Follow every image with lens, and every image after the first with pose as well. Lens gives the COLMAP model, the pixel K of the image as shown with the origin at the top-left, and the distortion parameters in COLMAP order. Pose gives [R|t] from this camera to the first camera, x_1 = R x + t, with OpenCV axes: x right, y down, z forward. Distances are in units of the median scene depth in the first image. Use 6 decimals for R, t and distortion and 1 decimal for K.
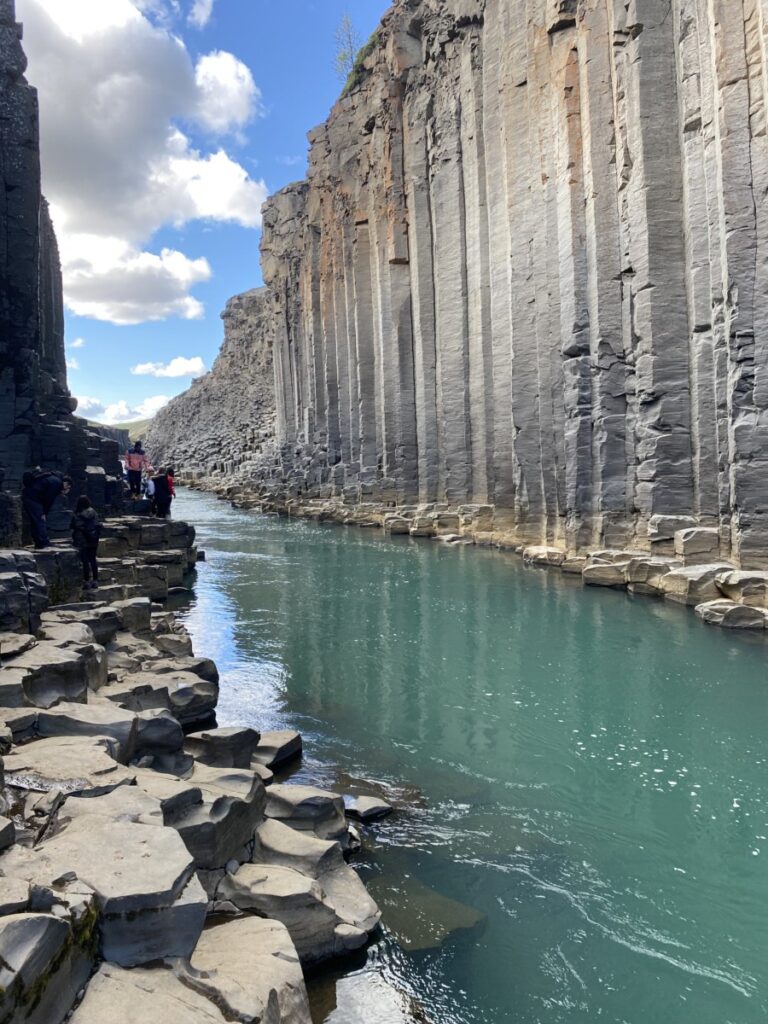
lens RADIAL K [[778.0, 0, 383.8], [0, 778.0, 512.9], [0, 0, 1]] dist [0.009825, -0.003145]
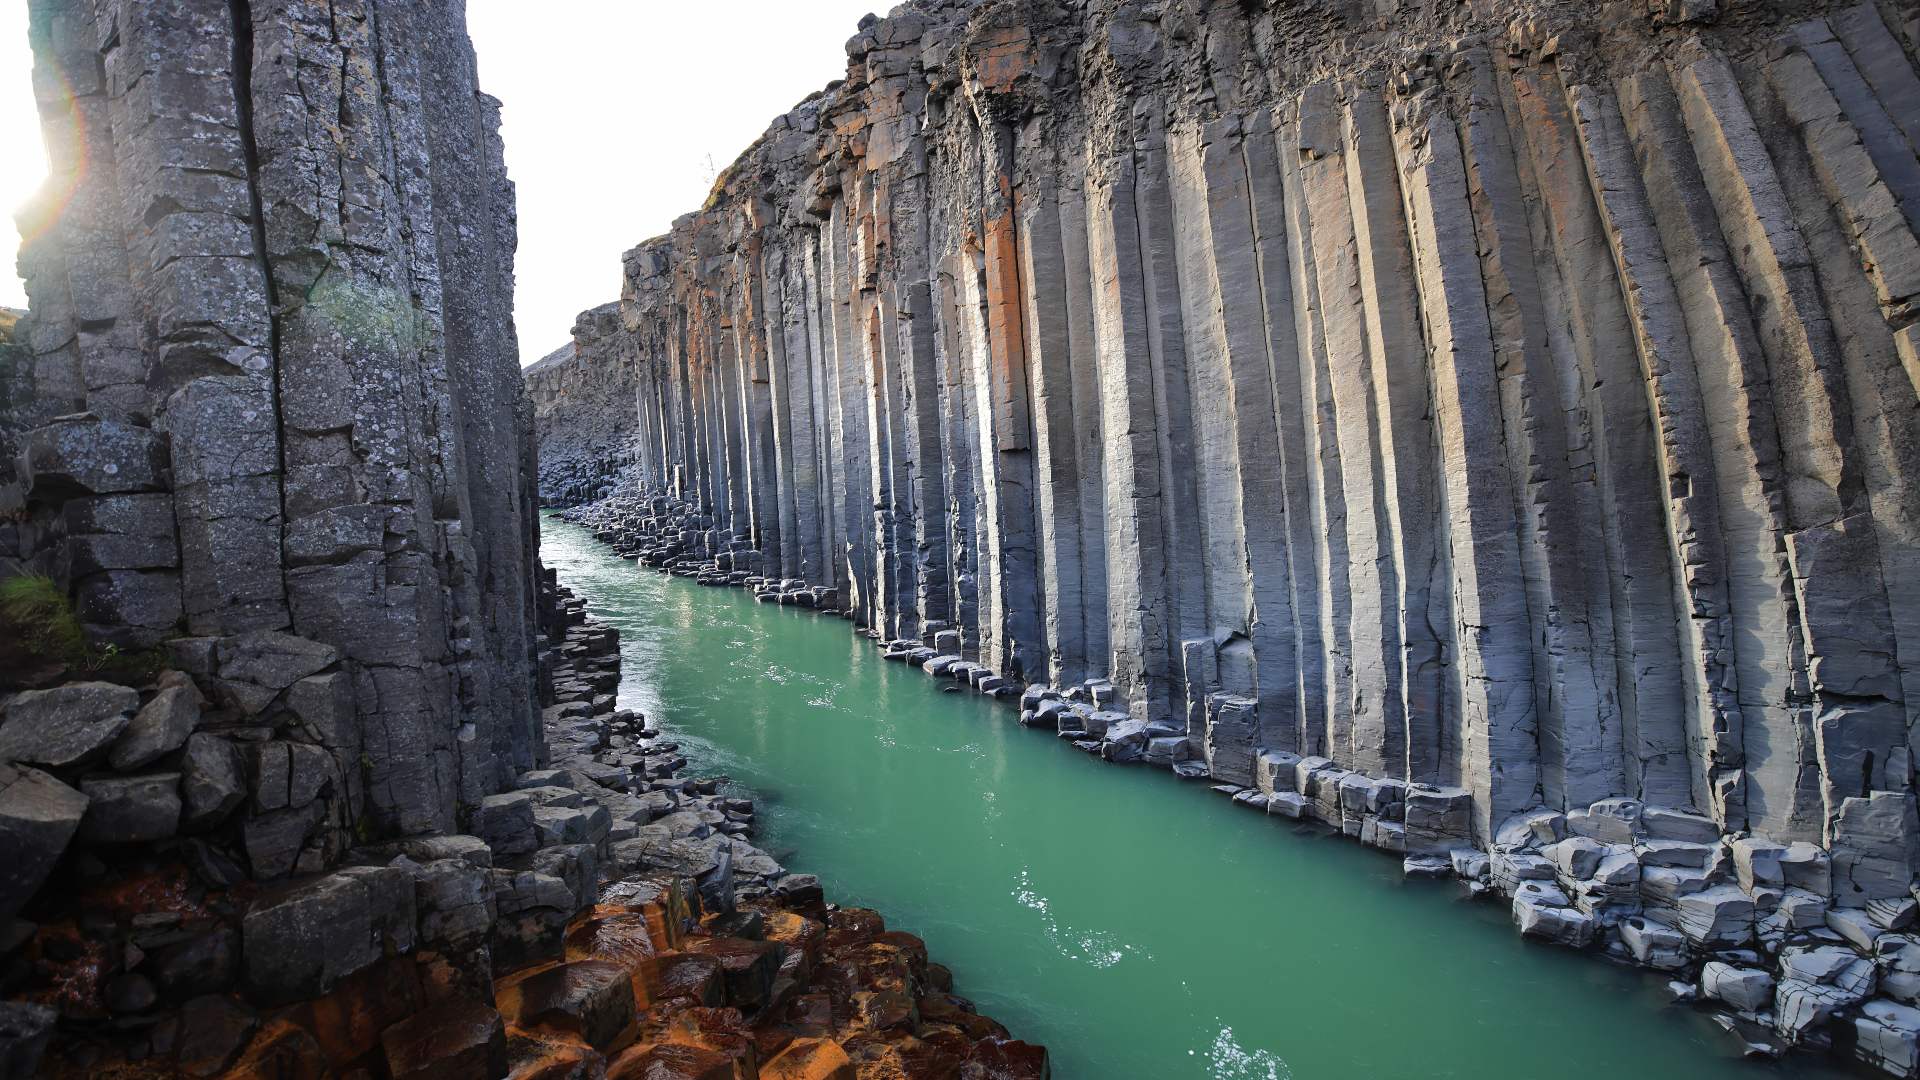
lens RADIAL K [[941.1, 0, 958.7], [0, 941.1, 533.8], [0, 0, 1]] dist [-0.031390, 0.000204]
pose [[0.975597, -0.028938, 0.217654, -0.005023], [0.014316, 0.997551, 0.068461, -0.184237], [-0.219102, -0.063675, 0.973622, -0.541533]]
